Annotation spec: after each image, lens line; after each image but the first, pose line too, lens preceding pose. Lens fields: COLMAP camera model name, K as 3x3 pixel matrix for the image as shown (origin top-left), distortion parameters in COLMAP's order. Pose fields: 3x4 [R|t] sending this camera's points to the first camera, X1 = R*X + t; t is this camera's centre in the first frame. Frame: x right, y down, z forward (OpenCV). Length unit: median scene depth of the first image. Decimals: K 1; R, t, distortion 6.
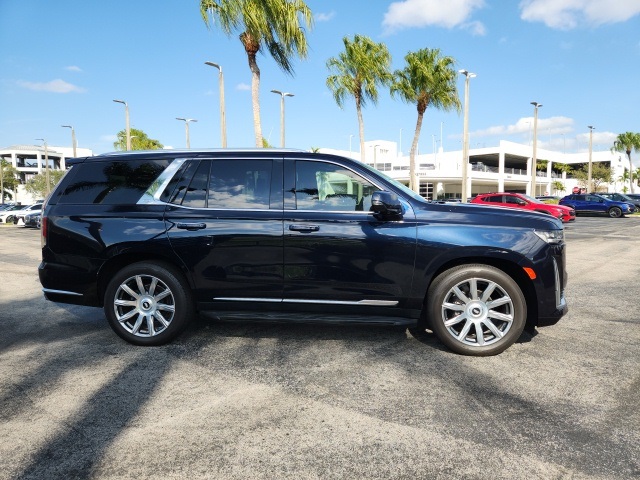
lens RADIAL K [[428.4, 0, 319.8], [0, 428.4, 239.7], [0, 0, 1]] dist [0.052983, -0.027358]
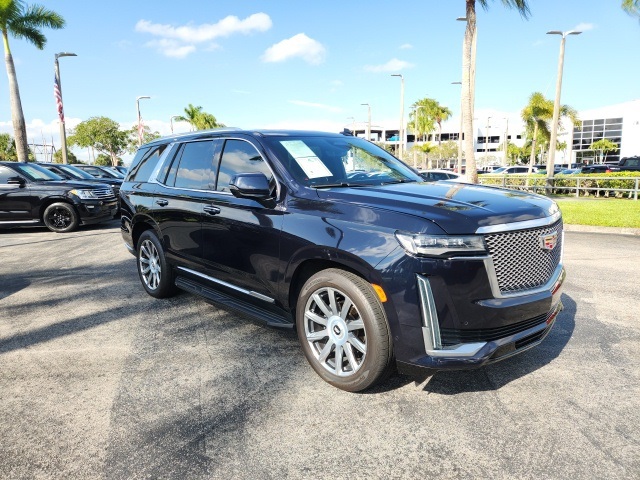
lens RADIAL K [[428.4, 0, 321.5], [0, 428.4, 239.9], [0, 0, 1]] dist [0.052983, -0.027358]
pose [[0.759093, 0.100253, -0.643216, 0.817465], [-0.049388, 0.994092, 0.096656, -0.067398], [0.649106, -0.041604, 0.759559, 0.406780]]
